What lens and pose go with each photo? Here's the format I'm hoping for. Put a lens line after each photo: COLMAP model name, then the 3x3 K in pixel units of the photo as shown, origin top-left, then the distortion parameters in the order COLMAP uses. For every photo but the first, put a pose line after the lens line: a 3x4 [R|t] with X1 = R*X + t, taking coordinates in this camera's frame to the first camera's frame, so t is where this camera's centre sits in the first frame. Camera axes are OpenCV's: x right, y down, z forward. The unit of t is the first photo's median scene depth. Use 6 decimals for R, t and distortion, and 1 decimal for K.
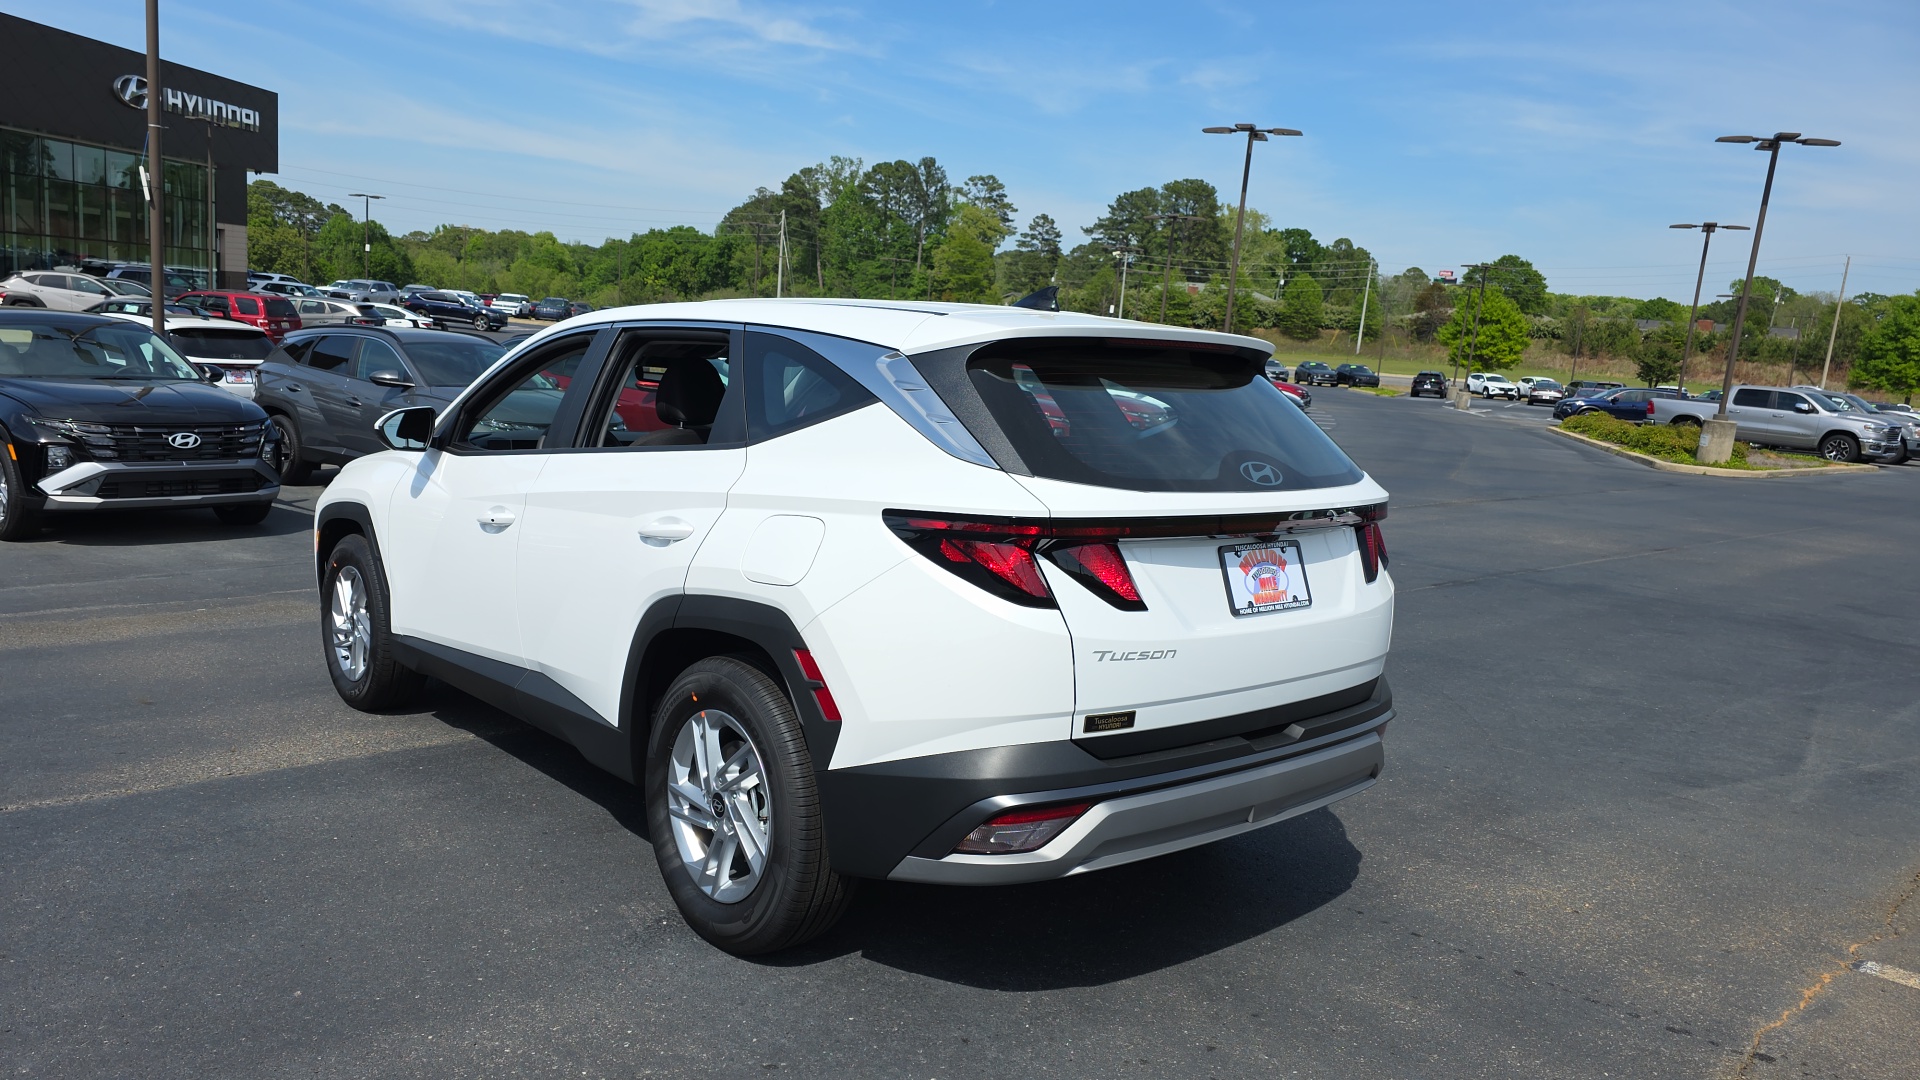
lens RADIAL K [[1316.6, 0, 916.1], [0, 1316.6, 546.9], [0, 0, 1]] dist [0.028965, -0.041431]
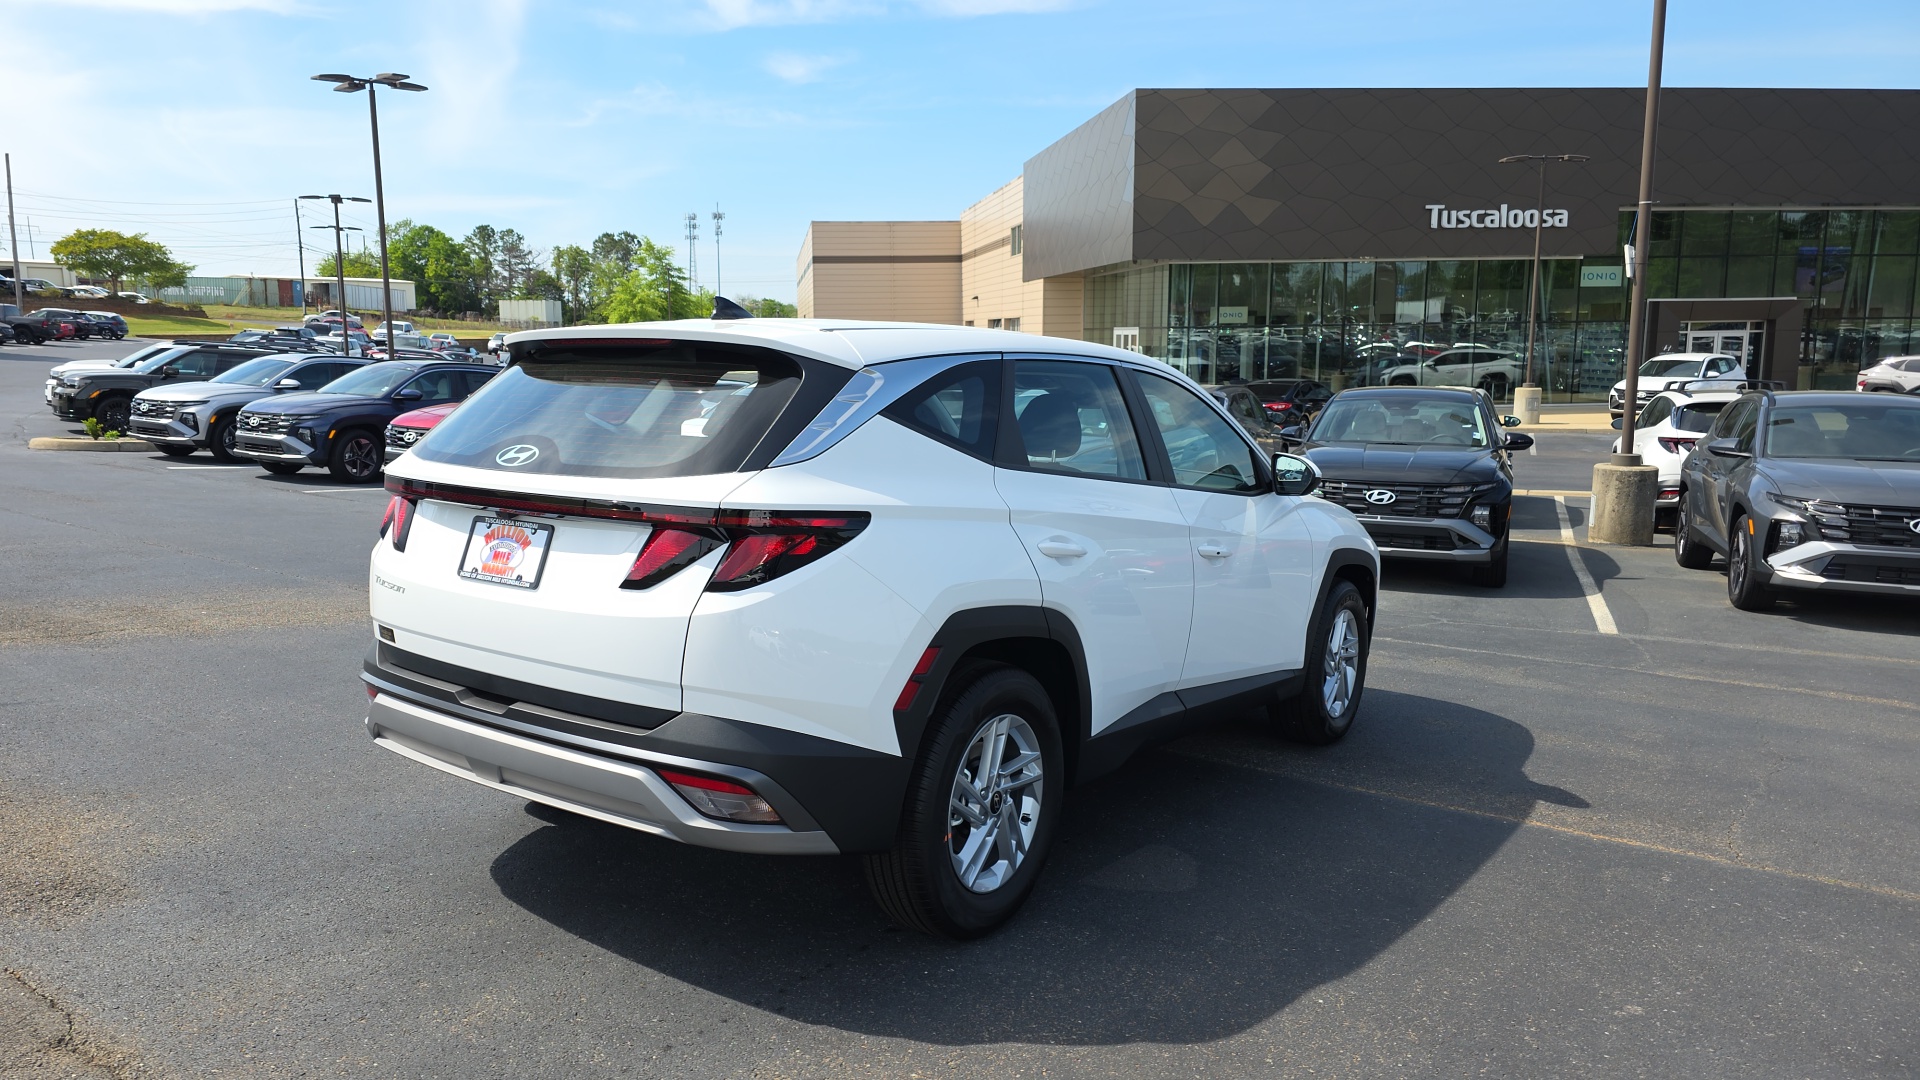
lens RADIAL K [[1304.3, 0, 862.3], [0, 1304.3, 538.7], [0, 0, 1]] dist [0.079276, -0.072172]
pose [[0.202190, 0.065842, -0.977131, 0.087895], [-0.145383, 0.988701, 0.036539, -0.004402], [0.968495, 0.134670, 0.209477, 0.068446]]
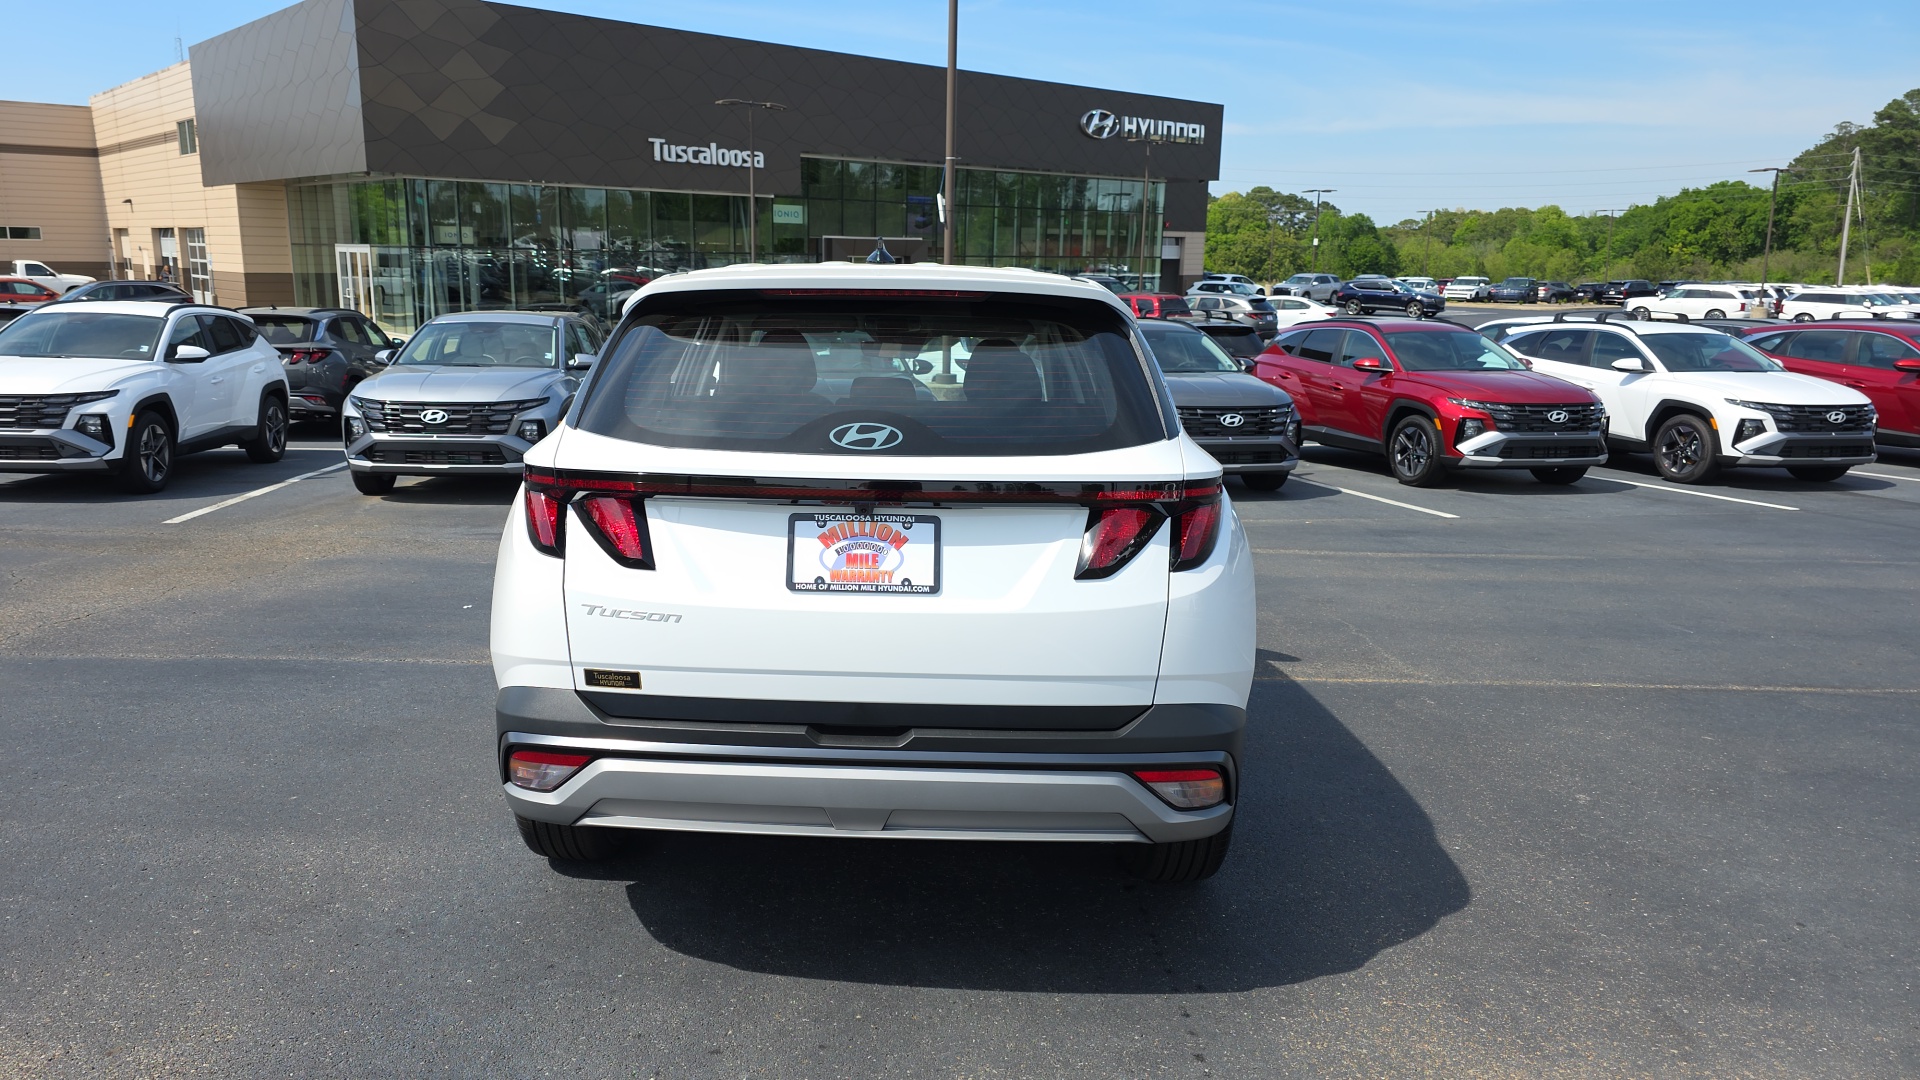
lens RADIAL K [[1304.3, 0, 862.3], [0, 1304.3, 538.7], [0, 0, 1]] dist [0.079276, -0.072172]
pose [[0.735313, 0.068976, -0.674209, 0.054878], [-0.068555, 0.997275, 0.027260, -0.000676], [0.674252, 0.026176, 0.738038, 0.023399]]
